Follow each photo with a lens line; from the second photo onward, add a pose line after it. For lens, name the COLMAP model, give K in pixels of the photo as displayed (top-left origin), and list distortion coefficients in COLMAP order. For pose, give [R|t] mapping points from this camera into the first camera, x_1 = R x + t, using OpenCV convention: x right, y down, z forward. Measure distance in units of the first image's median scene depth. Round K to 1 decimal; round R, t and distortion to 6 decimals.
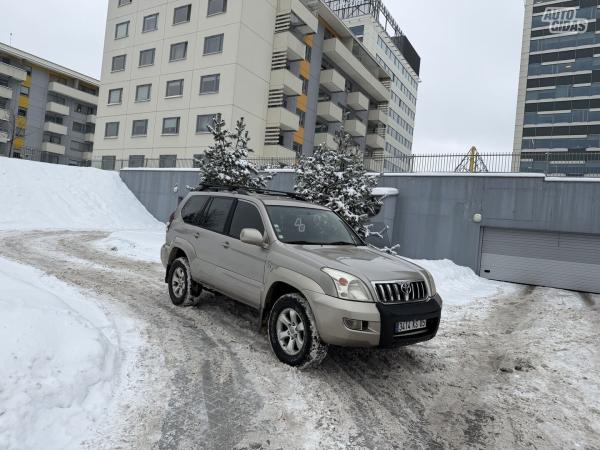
lens RADIAL K [[406.3, 0, 300.0], [0, 406.3, 225.0], [0, 0, 1]] dist [0.113252, -0.166434]
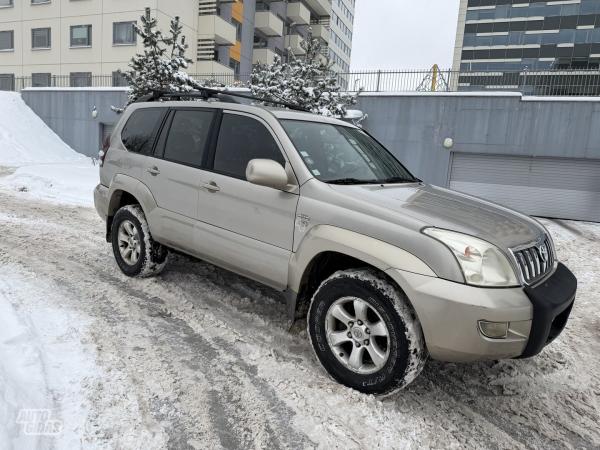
lens RADIAL K [[411.6, 0, 297.8], [0, 411.6, 225.1], [0, 0, 1]] dist [0.048328, -0.063724]
pose [[0.987895, -0.043170, 0.148997, -0.054006], [0.017424, 0.985298, 0.169951, 0.000953], [-0.154143, -0.165298, 0.974123, 0.133687]]
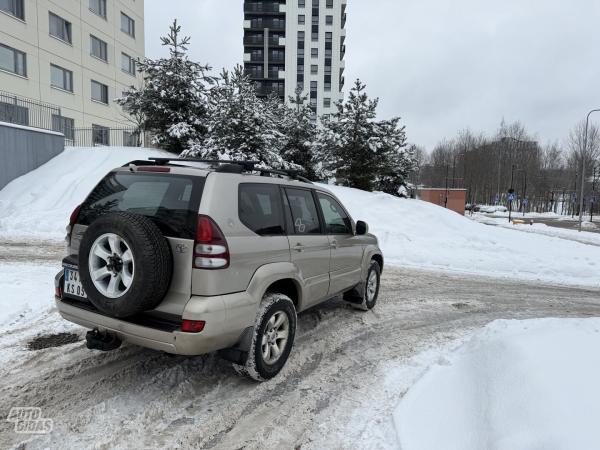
lens RADIAL K [[411.6, 0, 297.8], [0, 411.6, 225.1], [0, 0, 1]] dist [0.048328, -0.063724]
pose [[-0.361370, -0.184018, 0.914084, -0.351167], [-0.071022, 0.982916, 0.169798, -0.051018], [-0.929714, -0.003560, -0.368266, 0.513428]]
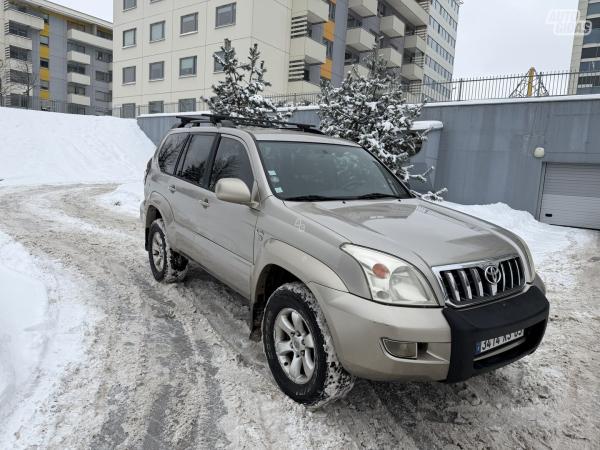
lens RADIAL K [[411.6, 0, 297.8], [0, 411.6, 225.1], [0, 0, 1]] dist [0.048328, -0.063724]
pose [[0.995939, -0.025540, -0.086327, 0.011665], [0.036768, 0.990689, 0.131084, 0.000365], [0.082175, -0.133725, 0.987606, 0.119746]]
